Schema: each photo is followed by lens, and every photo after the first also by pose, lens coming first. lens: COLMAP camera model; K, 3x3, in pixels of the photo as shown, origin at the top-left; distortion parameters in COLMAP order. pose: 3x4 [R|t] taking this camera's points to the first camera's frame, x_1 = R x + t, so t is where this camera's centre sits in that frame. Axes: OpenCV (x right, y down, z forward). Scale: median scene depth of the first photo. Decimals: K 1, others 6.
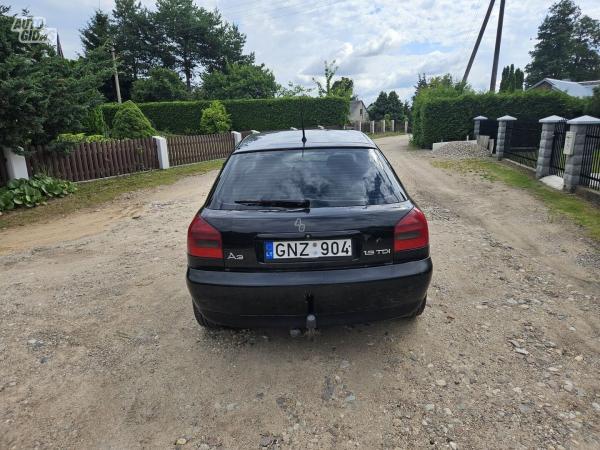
lens RADIAL K [[399.4, 0, 304.3], [0, 399.4, 226.5], [0, 0, 1]] dist [0.041025, -0.024736]
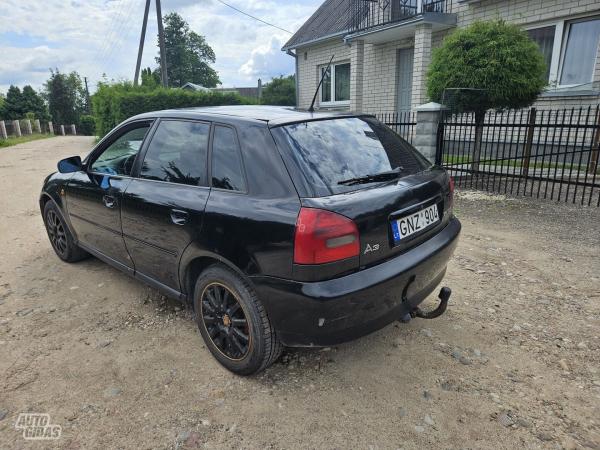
lens RADIAL K [[399.4, 0, 294.4], [0, 399.4, 225.8], [0, 0, 1]] dist [0.041025, -0.024736]
pose [[0.687116, -0.195005, 0.699889, -0.076571], [0.199161, 0.976962, 0.076677, -0.005539], [-0.698718, 0.086705, 0.710123, 0.049637]]
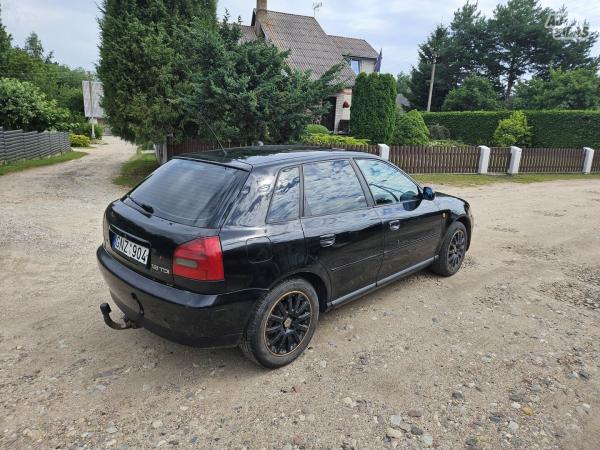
lens RADIAL K [[399.4, 0, 298.6], [0, 399.4, 222.8], [0, 0, 1]] dist [0.041025, -0.024736]
pose [[0.700886, 0.220398, -0.678368, 0.100352], [-0.238133, 0.968798, 0.068720, -0.018576], [0.672348, 0.113376, 0.731501, 0.044344]]
